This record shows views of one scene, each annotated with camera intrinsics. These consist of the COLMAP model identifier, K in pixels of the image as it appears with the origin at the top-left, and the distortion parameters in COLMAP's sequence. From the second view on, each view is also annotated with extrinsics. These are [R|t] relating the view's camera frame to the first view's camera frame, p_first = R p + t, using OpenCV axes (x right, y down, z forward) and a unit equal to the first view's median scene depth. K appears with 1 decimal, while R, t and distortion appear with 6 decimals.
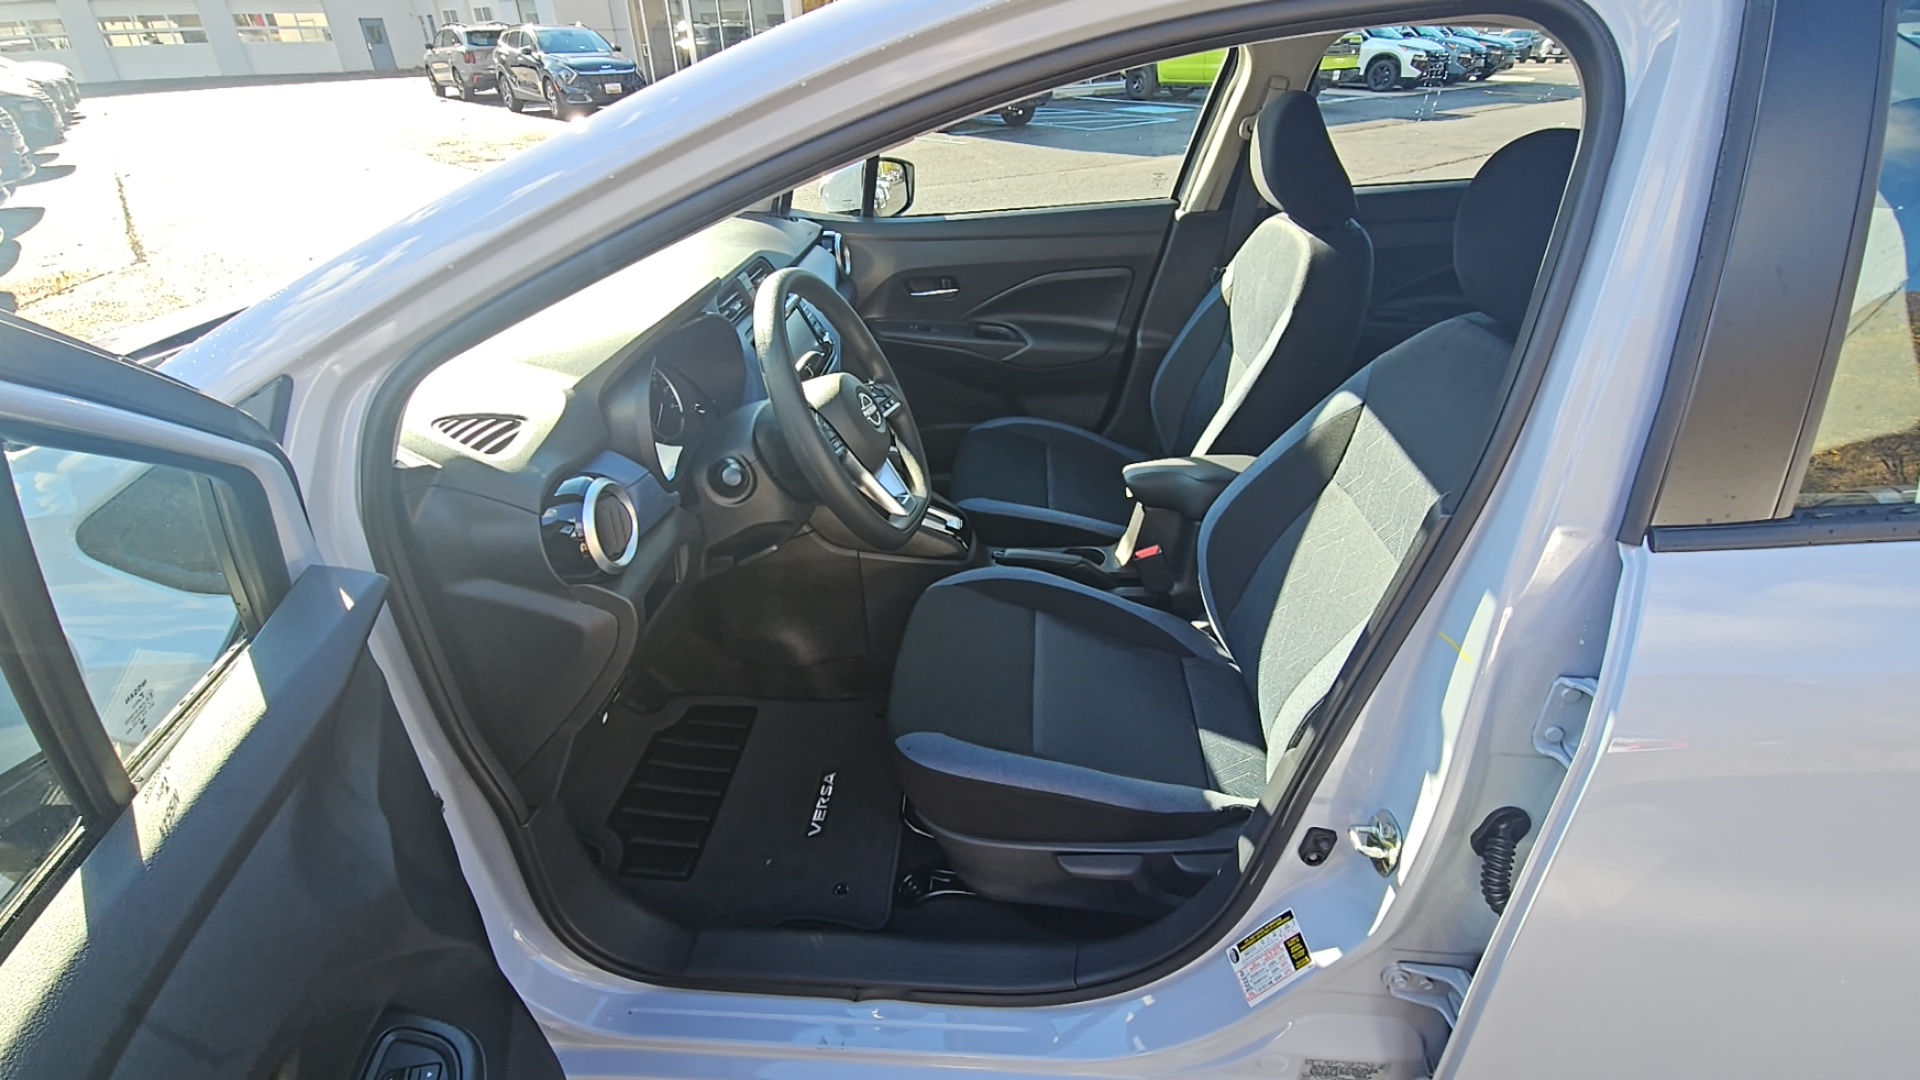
lens RADIAL K [[849.5, 0, 960.0], [0, 849.5, 540.0], [0, 0, 1]] dist [0.024144, -0.015991]
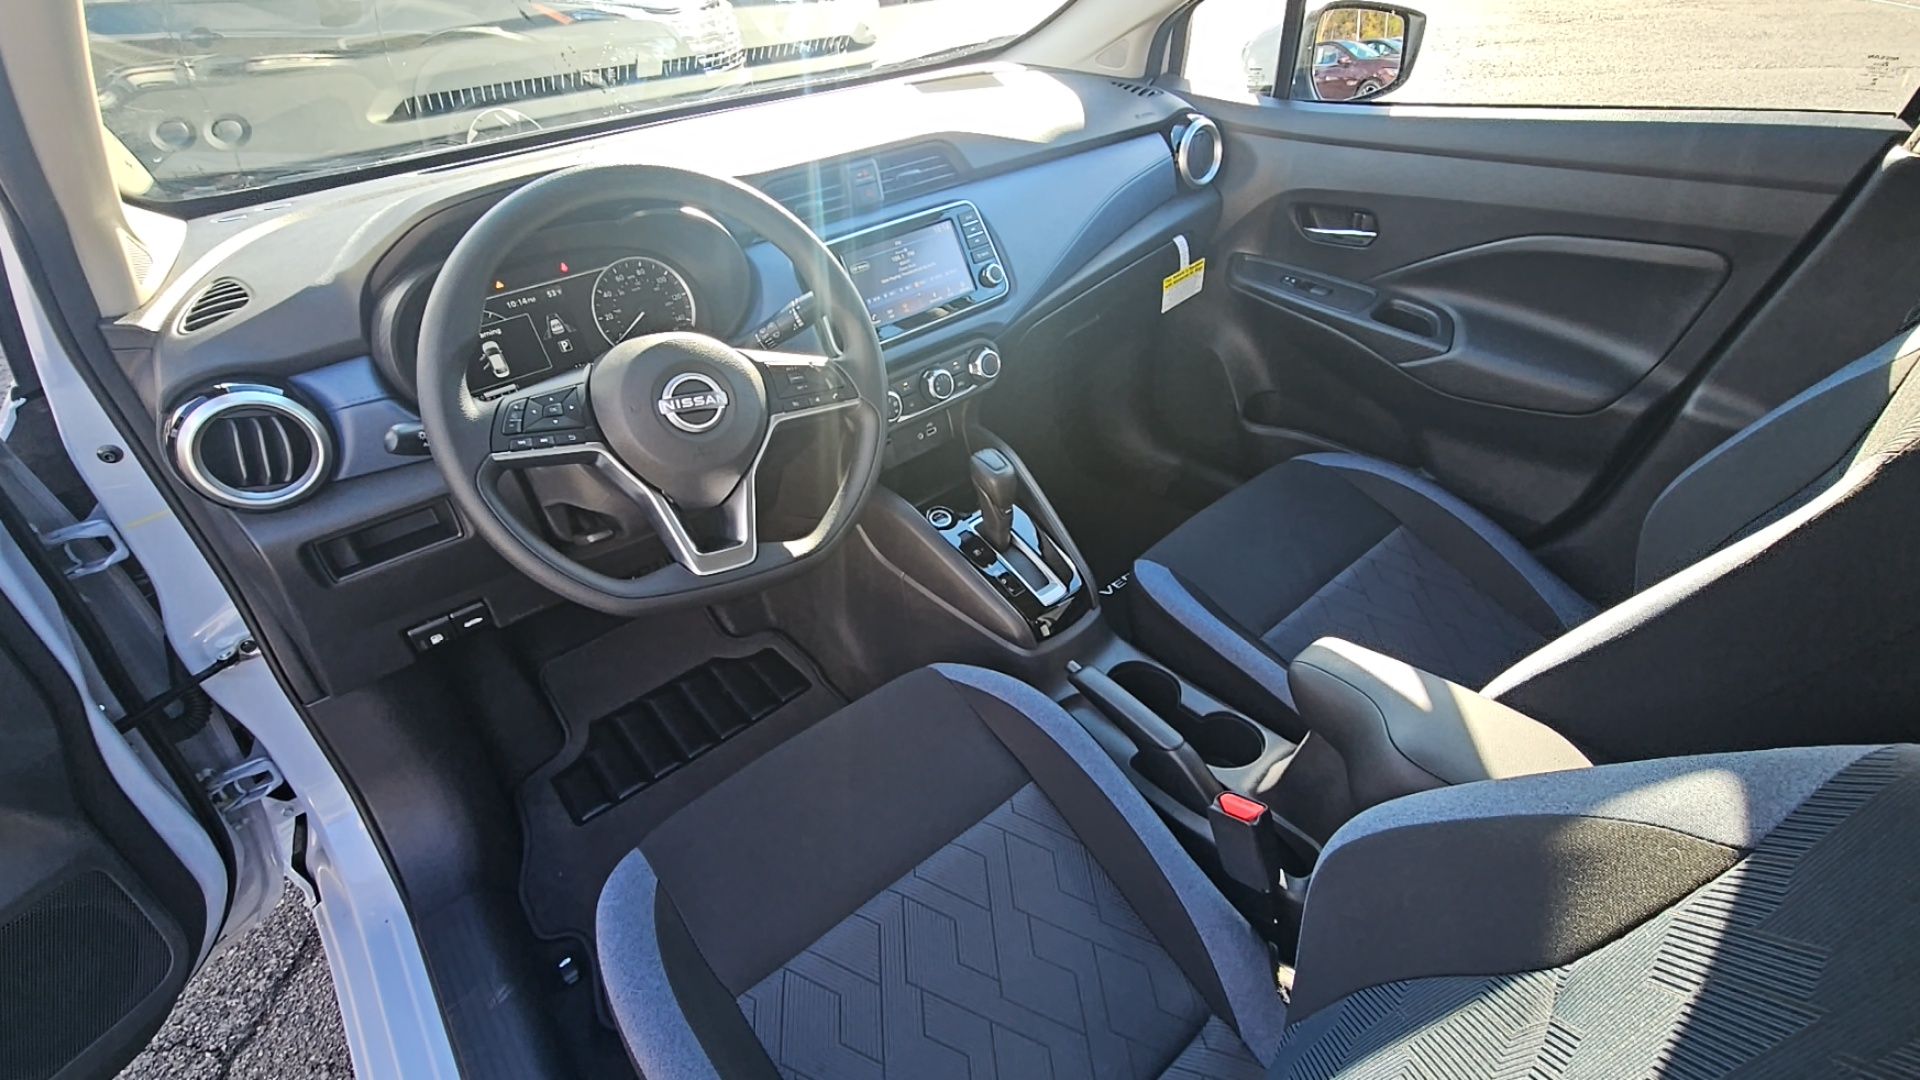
lens RADIAL K [[849.5, 0, 960.0], [0, 849.5, 540.0], [0, 0, 1]] dist [0.024144, -0.015991]
pose [[0.698528, 0.396064, -0.595980, 0.286894], [-0.315232, 0.918009, 0.240598, -0.172197], [0.642407, 0.019808, 0.766108, 0.399420]]
